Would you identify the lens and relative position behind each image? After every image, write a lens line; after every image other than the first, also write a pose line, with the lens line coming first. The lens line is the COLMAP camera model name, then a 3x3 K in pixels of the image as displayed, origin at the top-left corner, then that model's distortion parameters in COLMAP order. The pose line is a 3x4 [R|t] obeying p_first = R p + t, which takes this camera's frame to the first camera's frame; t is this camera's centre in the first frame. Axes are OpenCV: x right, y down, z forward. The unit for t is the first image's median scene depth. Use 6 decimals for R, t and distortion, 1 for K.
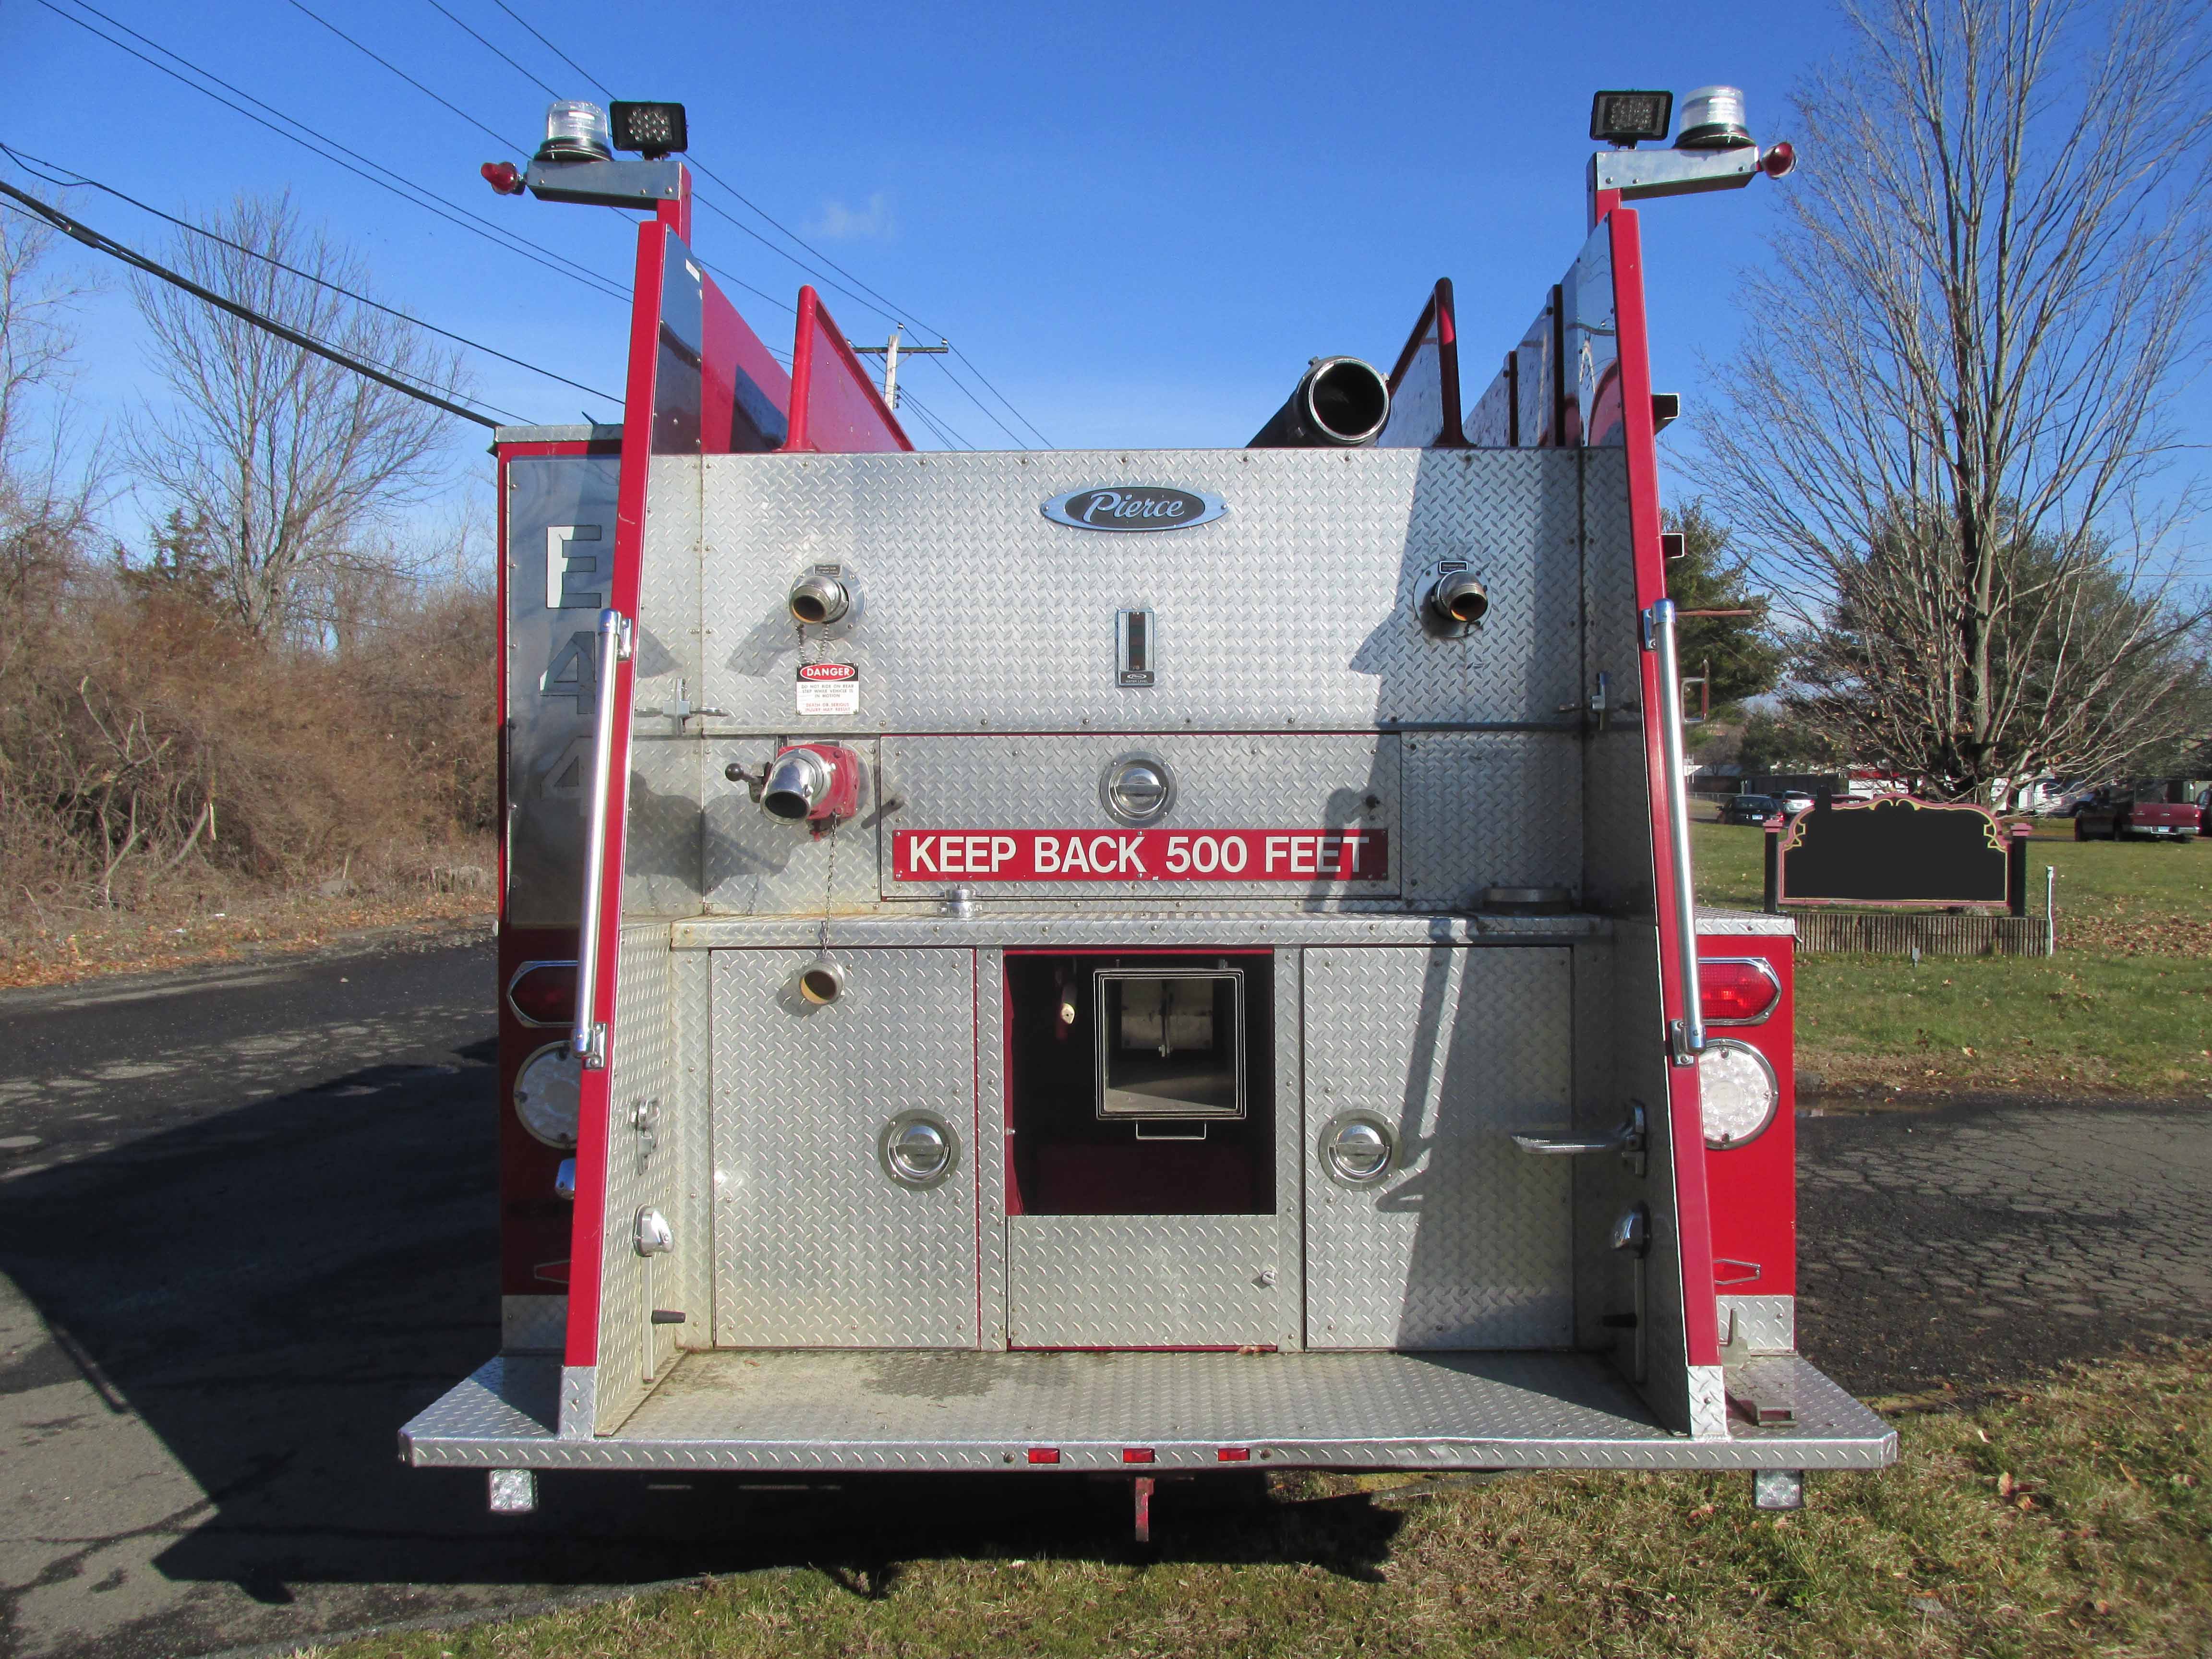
lens RADIAL K [[1857.7, 0, 1113.8], [0, 1857.7, 818.9], [0, 0, 1]] dist [-0.045675, 0.005218]
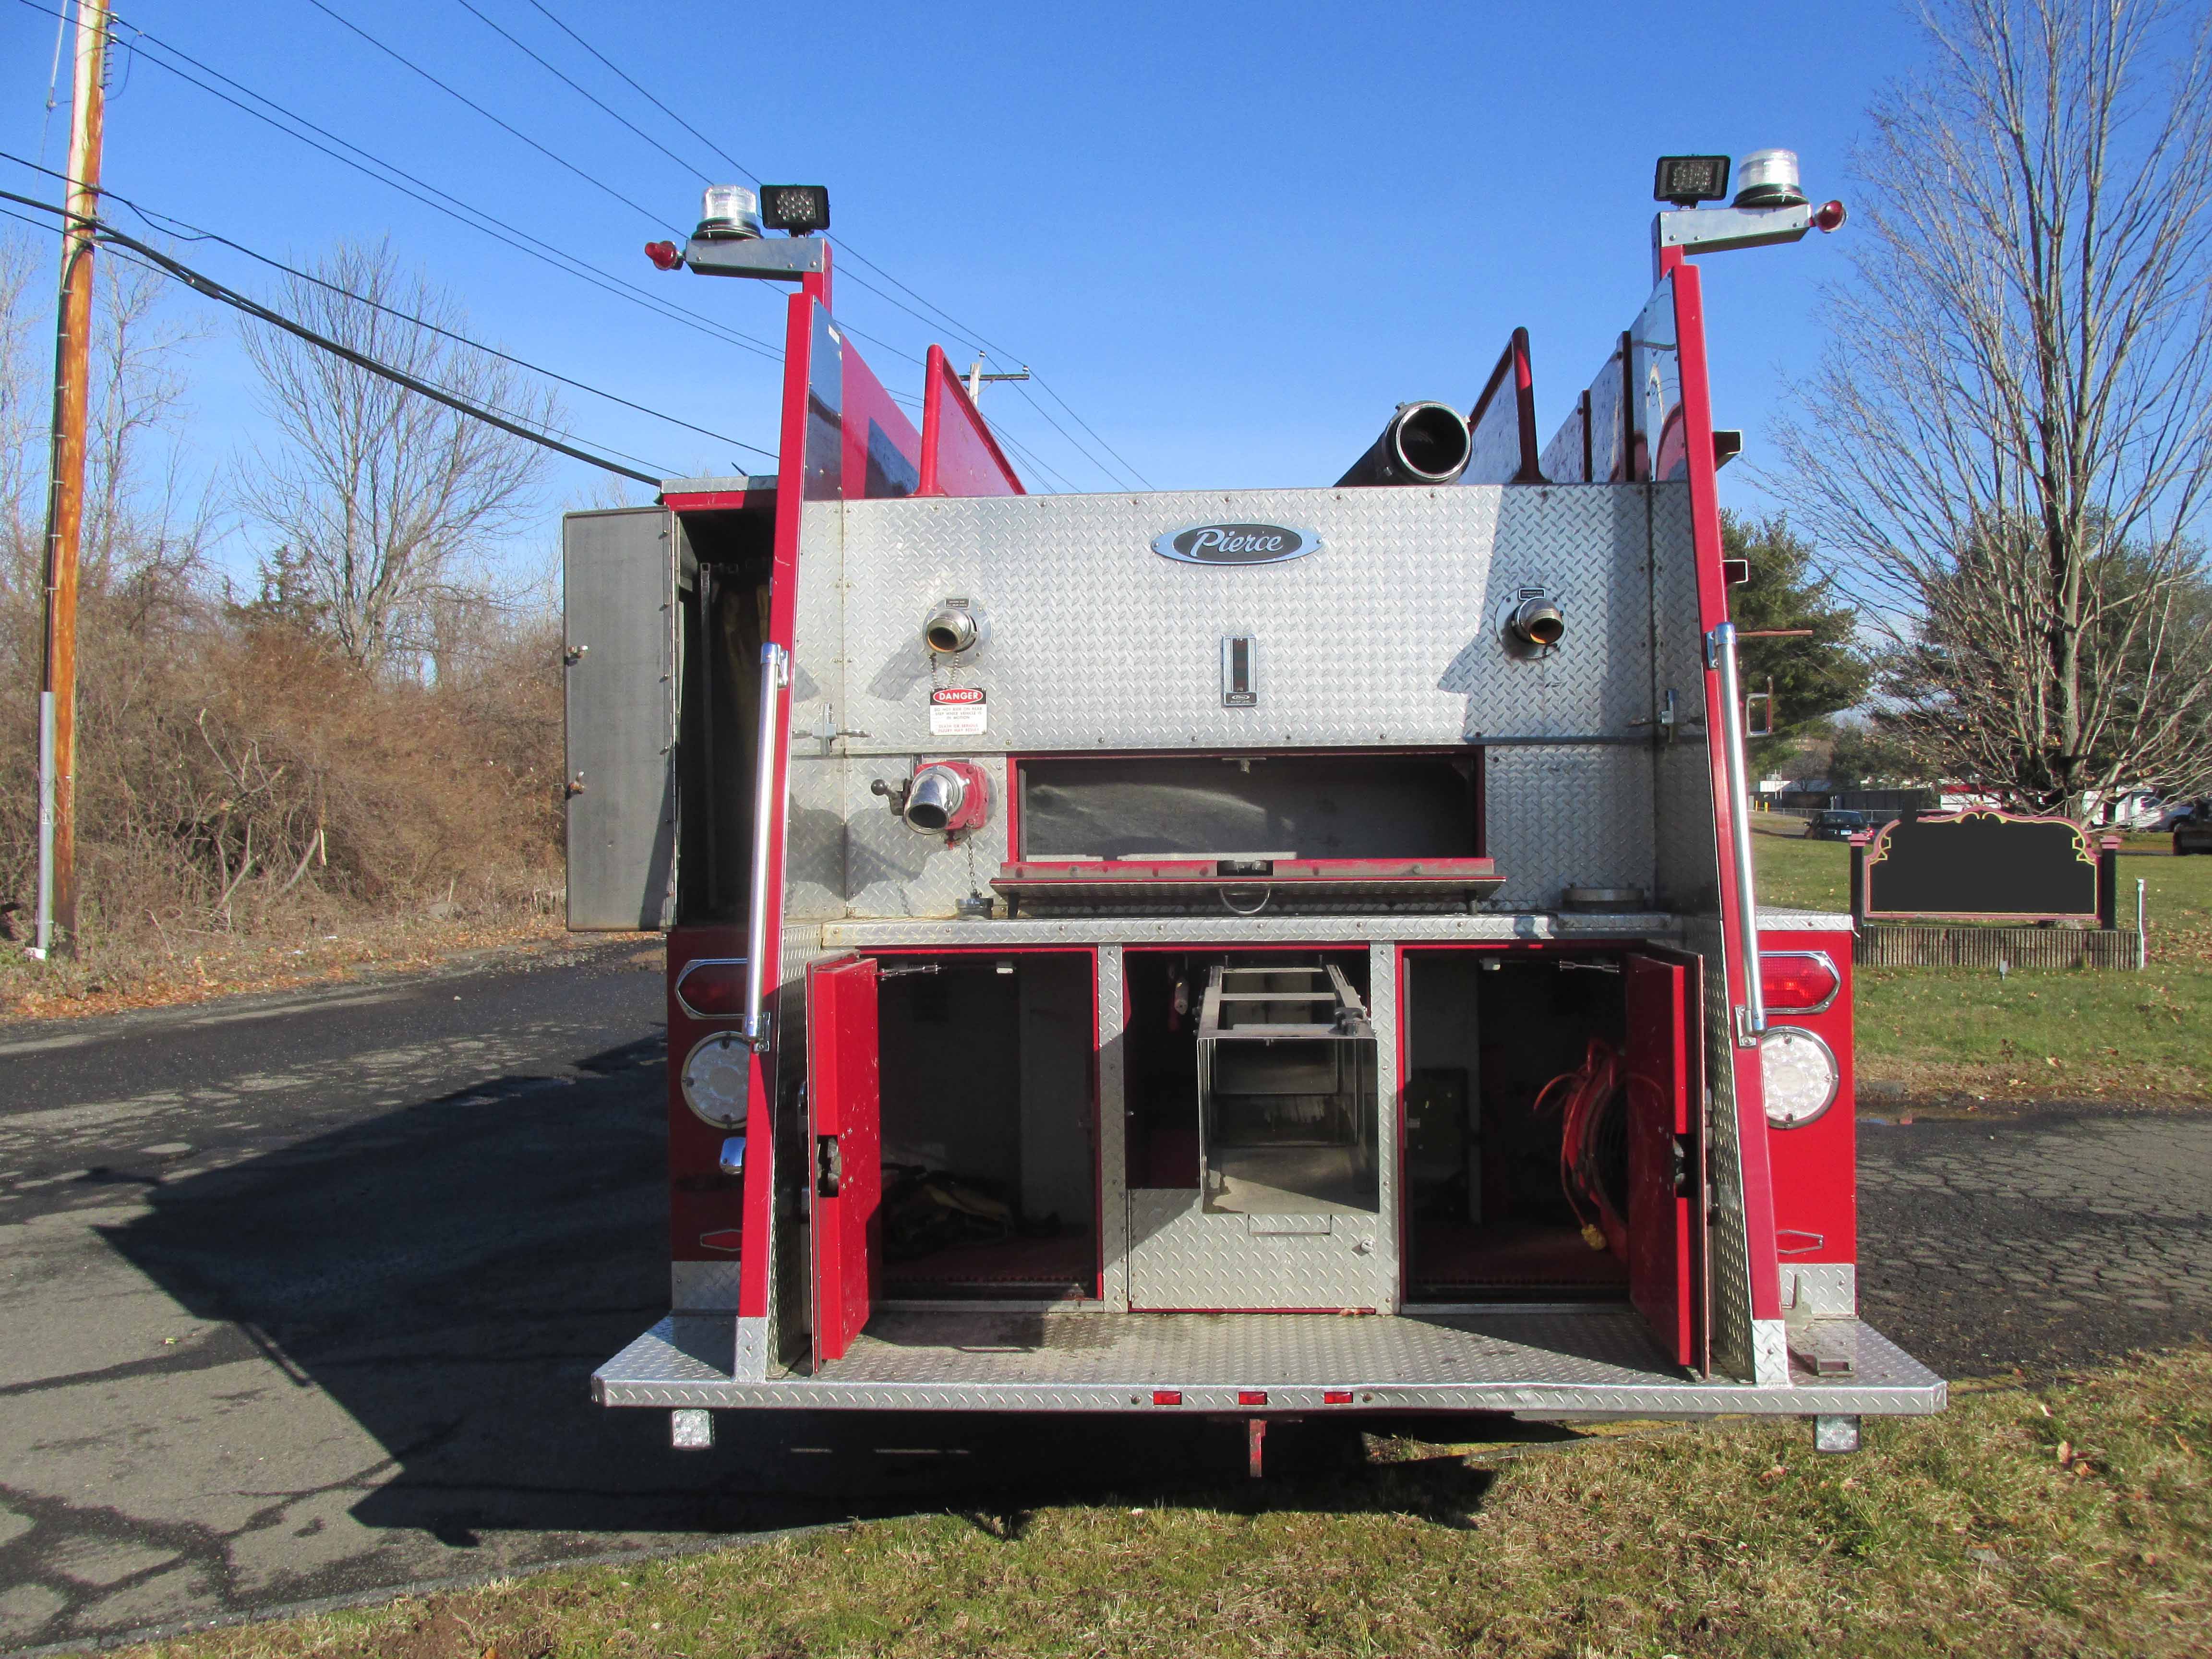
lens RADIAL K [[1865.0, 0, 1106.0], [0, 1865.0, 829.5], [0, 0, 1]] dist [-0.051857, 0.004928]
pose [[0.998865, -0.007435, -0.047057, -0.015552], [0.007132, 0.999953, -0.006618, 0.007395], [0.047104, 0.006275, 0.998870, -0.096368]]
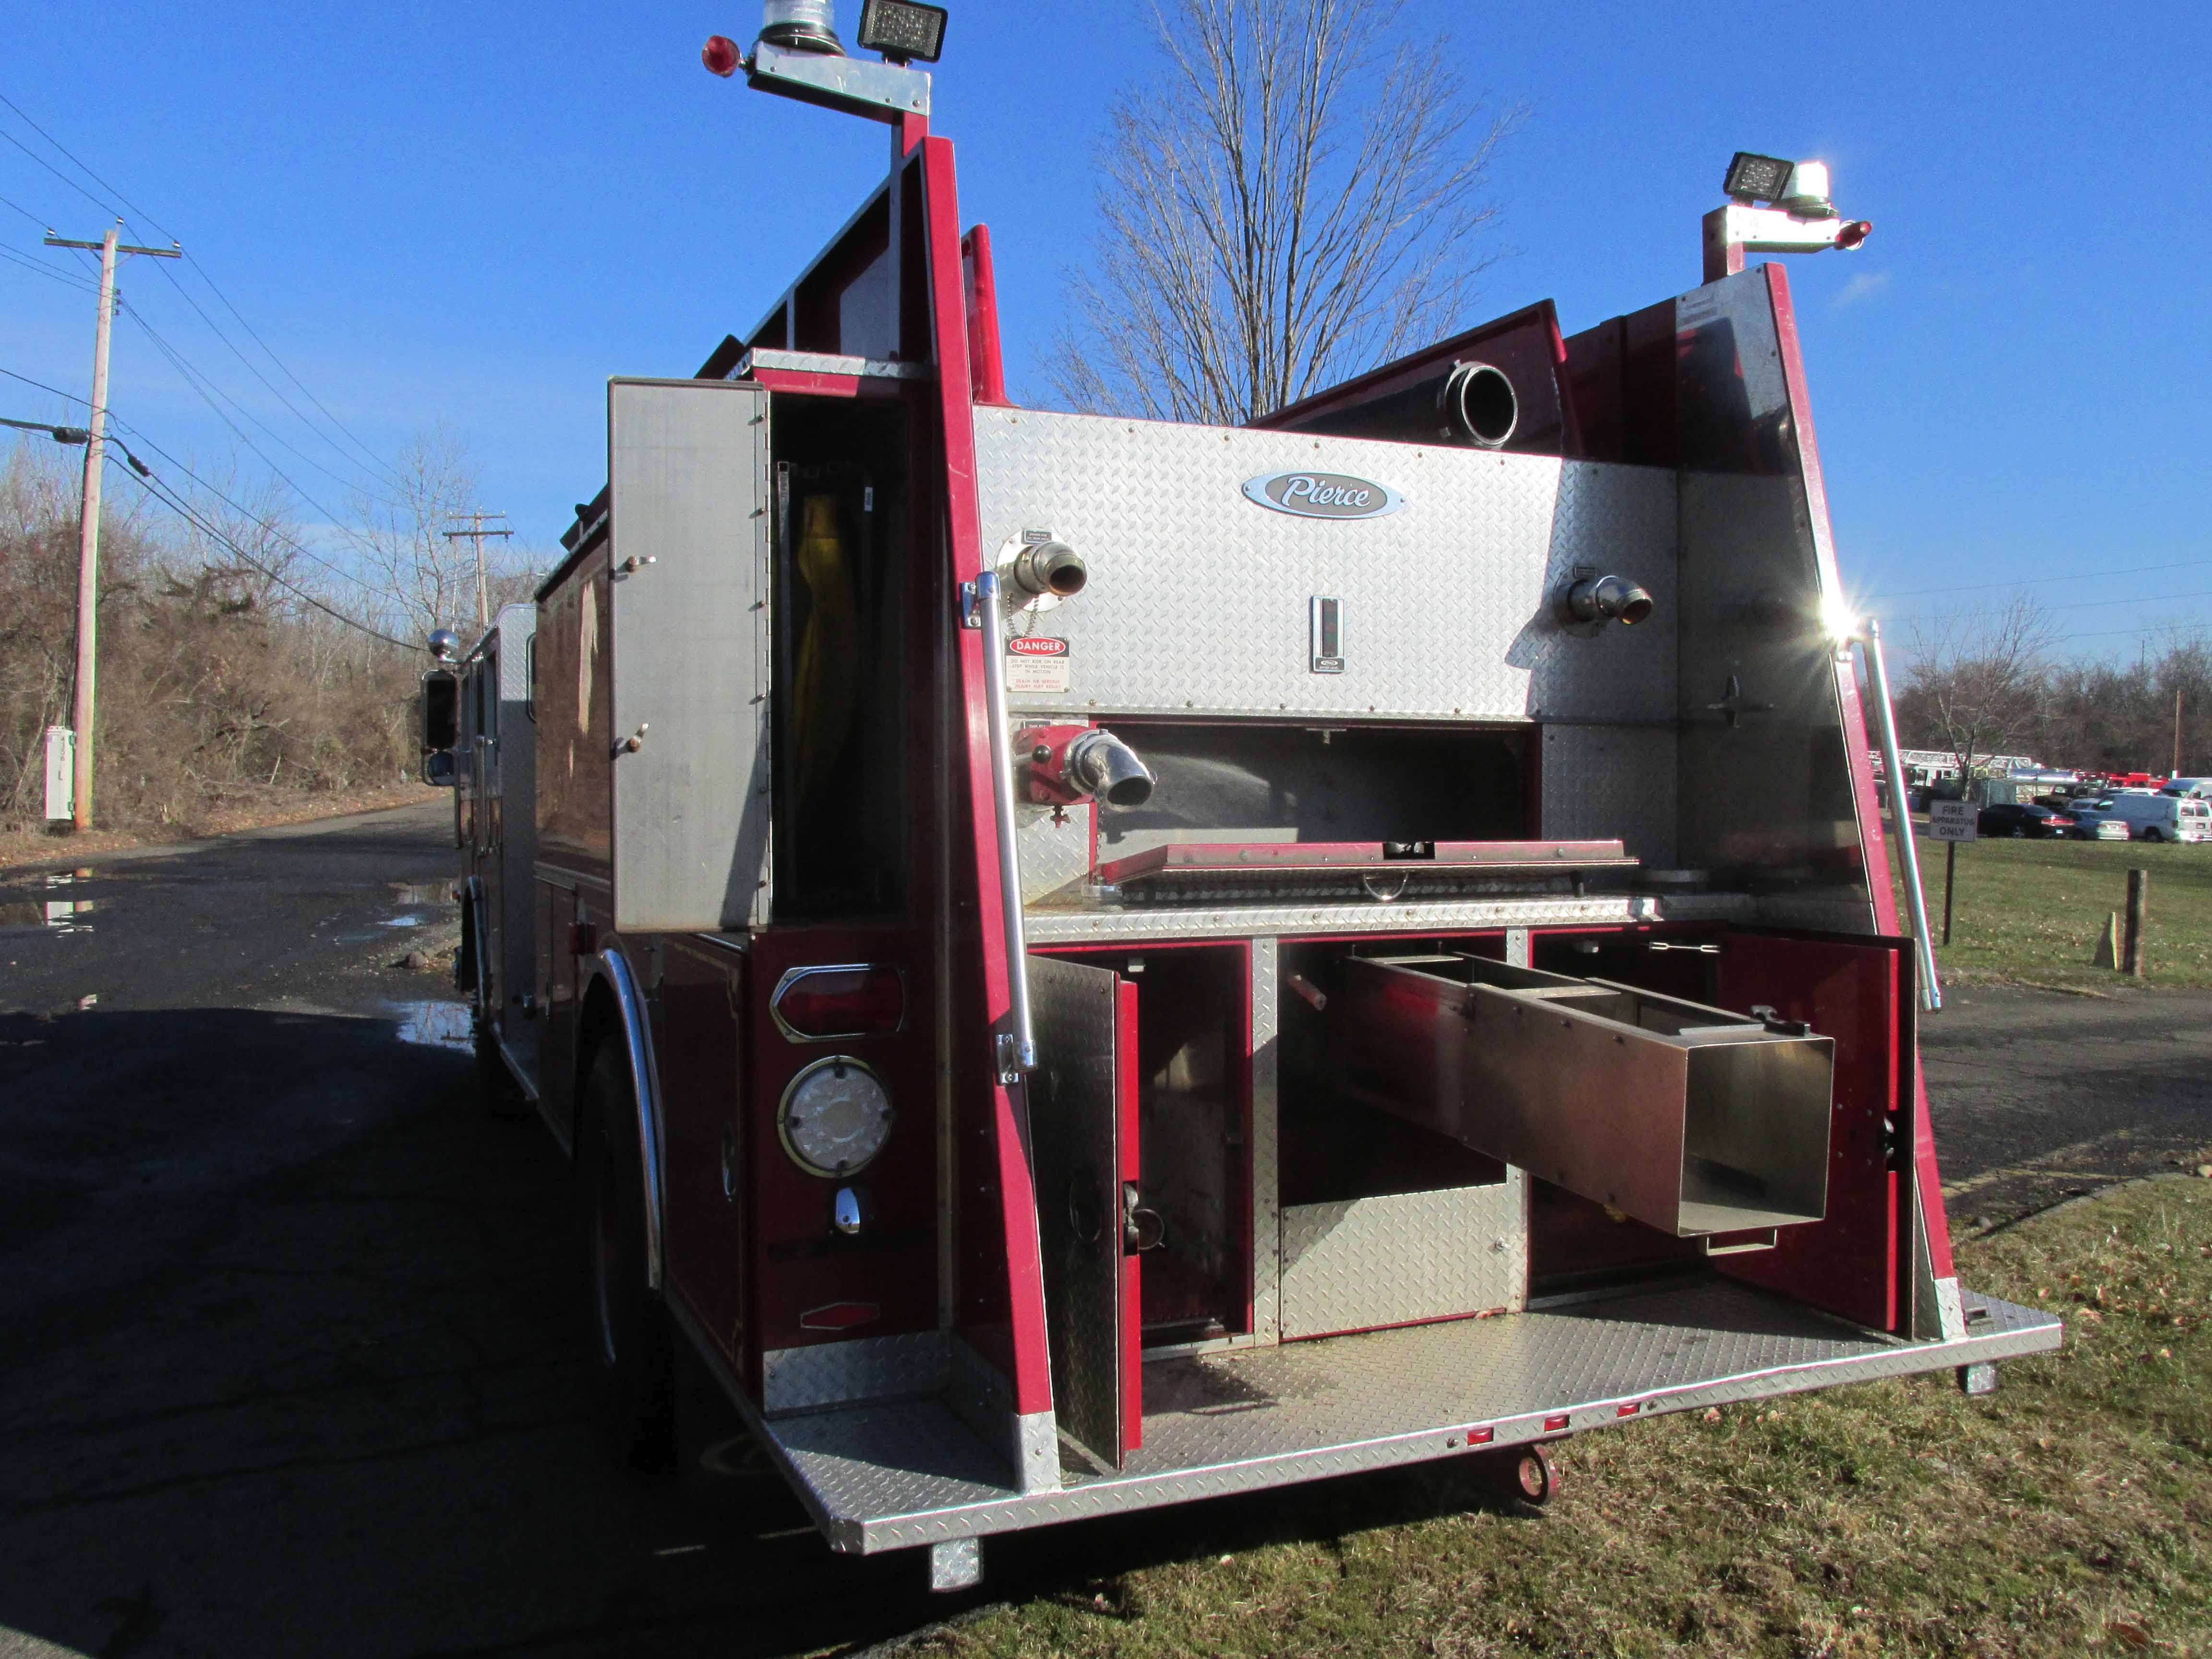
lens RADIAL K [[1865.0, 0, 1106.0], [0, 1865.0, 829.5], [0, 0, 1]] dist [-0.051857, 0.004928]
pose [[0.907141, -0.002996, 0.420816, -0.518018], [-0.007083, 0.999724, 0.022386, -0.008412], [-0.420767, -0.023288, 0.906870, 0.134636]]
